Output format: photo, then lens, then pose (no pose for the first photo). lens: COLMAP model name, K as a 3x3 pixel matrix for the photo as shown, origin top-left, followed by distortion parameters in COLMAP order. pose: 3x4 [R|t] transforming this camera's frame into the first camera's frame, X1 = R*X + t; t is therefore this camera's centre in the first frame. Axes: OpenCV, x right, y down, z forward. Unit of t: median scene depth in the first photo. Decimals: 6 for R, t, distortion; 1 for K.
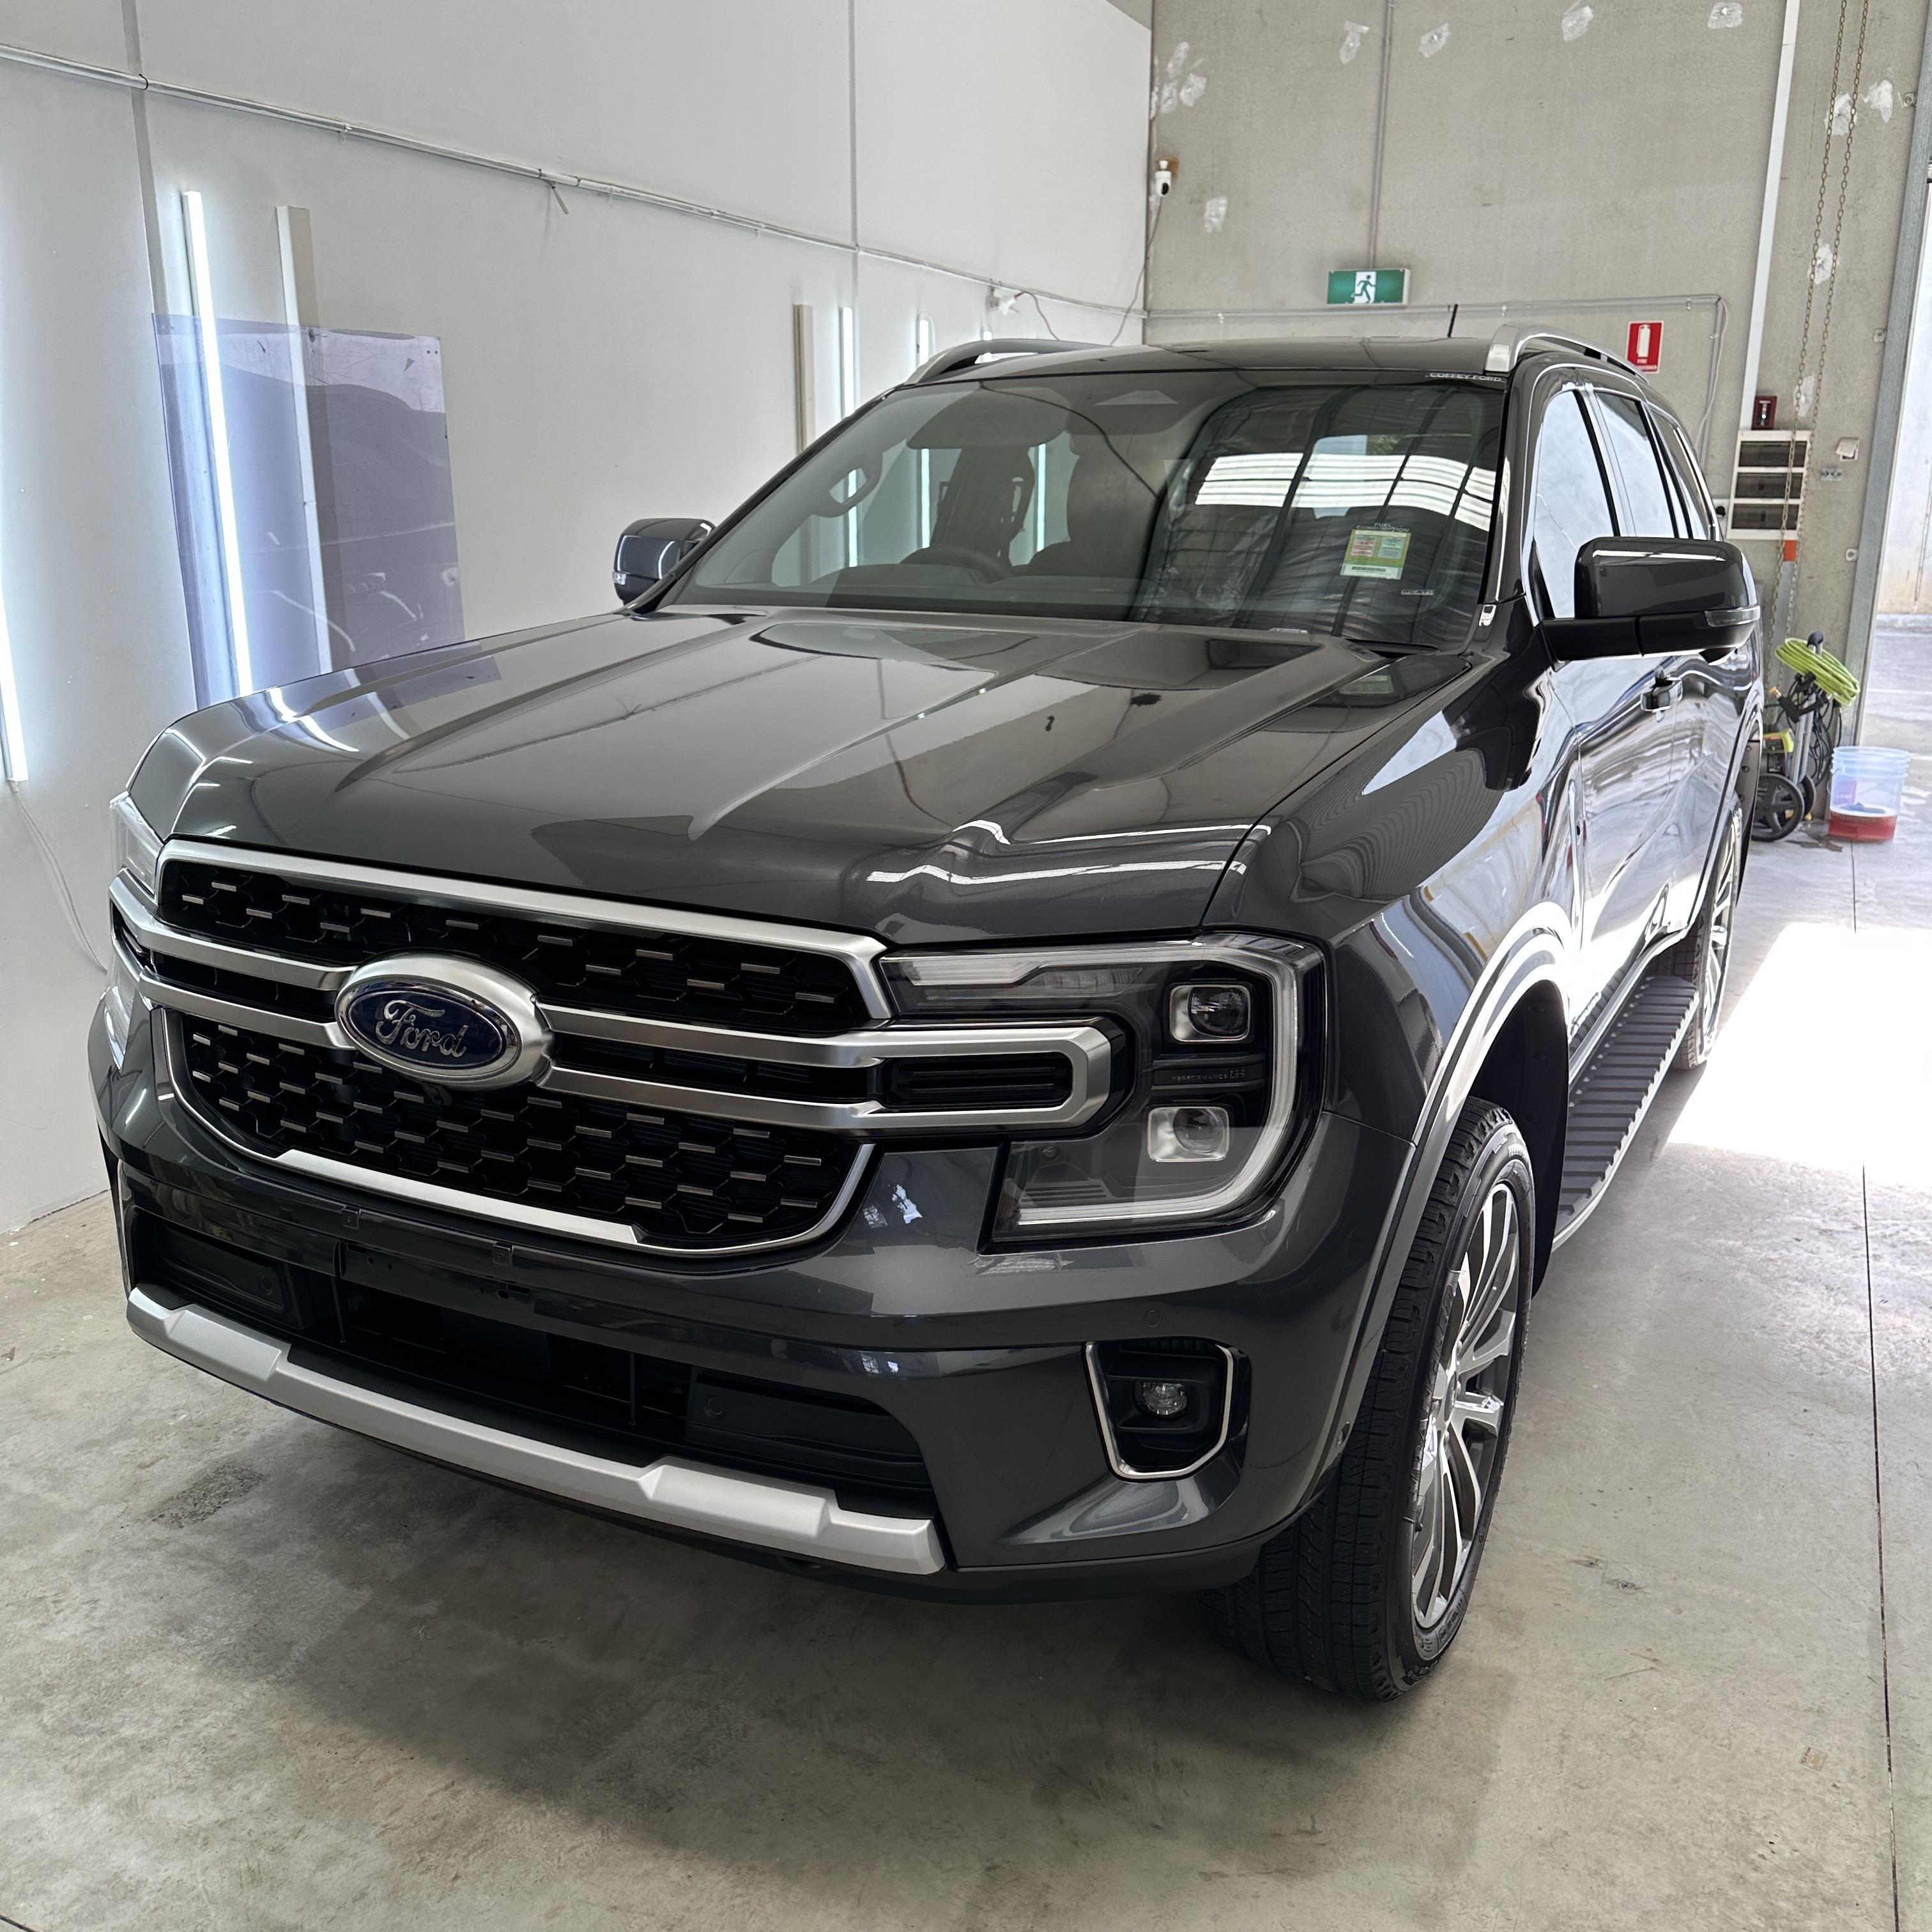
lens RADIAL K [[1848.0, 0, 956.1], [0, 1848.0, 966.5], [0, 0, 1]] dist [0.003348, 0.000000]
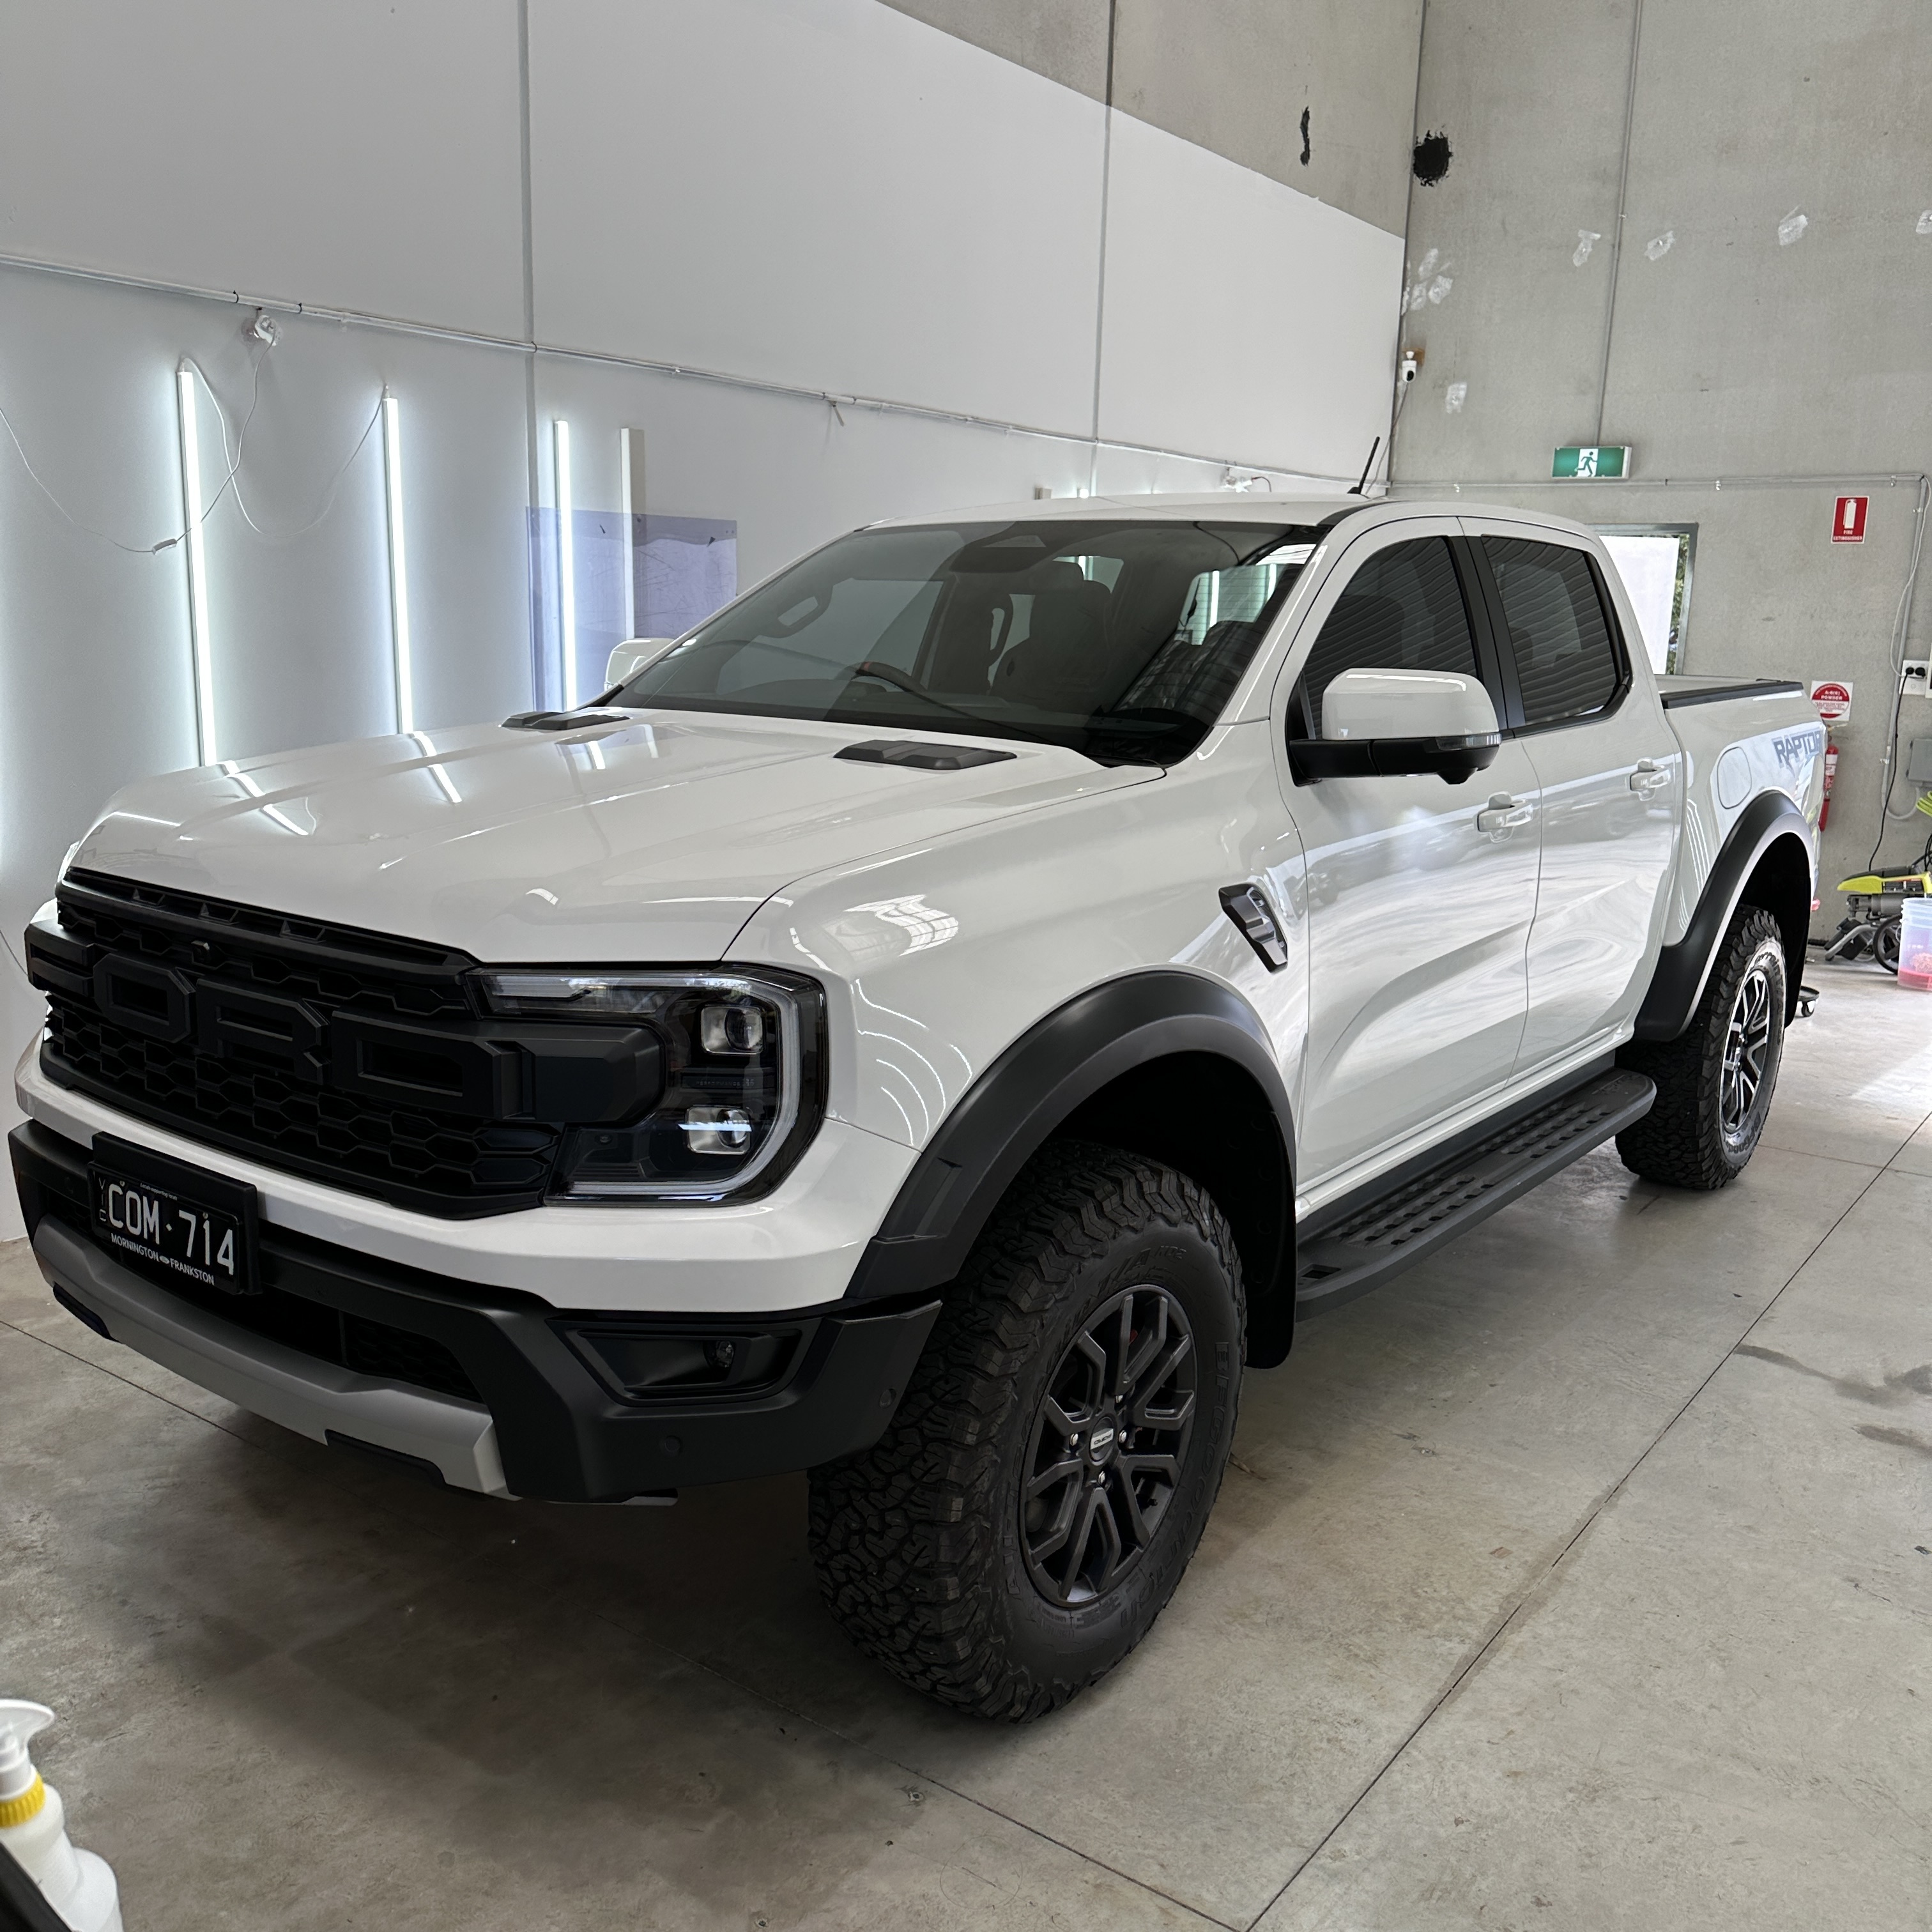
lens RADIAL K [[1848.0, 0, 960.6], [0, 1848.0, 974.4], [0, 0, 1]] dist [0.003348, 0.000000]
pose [[0.980439, 0.055924, -0.188711, 0.079498], [-0.067692, 0.996105, -0.056499, 0.025108], [0.184816, 0.068168, 0.980406, -0.132251]]
